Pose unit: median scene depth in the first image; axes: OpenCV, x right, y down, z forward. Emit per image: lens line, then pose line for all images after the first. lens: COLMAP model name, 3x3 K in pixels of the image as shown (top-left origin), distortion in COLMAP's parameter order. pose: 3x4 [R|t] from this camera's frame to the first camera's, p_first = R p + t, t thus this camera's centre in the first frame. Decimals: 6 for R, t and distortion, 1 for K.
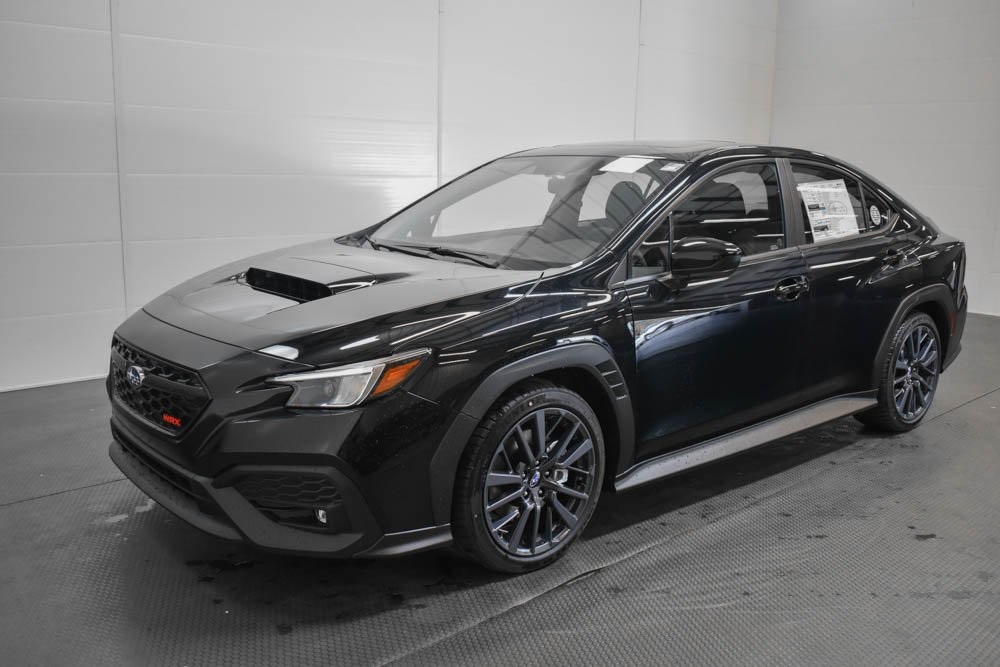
lens RADIAL K [[916.3, 0, 499.7], [0, 916.3, 333.1], [0, 0, 1]] dist [0.002089, -0.003393]
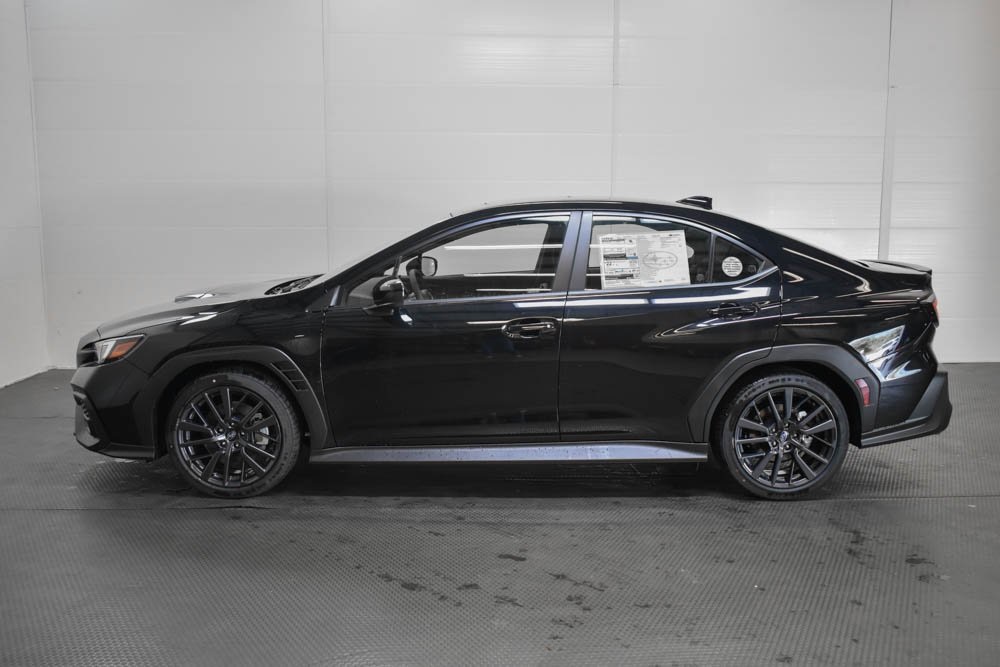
lens RADIAL K [[916.3, 0, 501.2], [0, 916.3, 333.1], [0, 0, 1]] dist [0.002089, -0.003393]
pose [[0.739936, 0.070710, -0.668951, 0.964380], [-0.106263, 0.994260, -0.012443, -0.022500], [0.664231, 0.080292, 0.743203, 0.133633]]
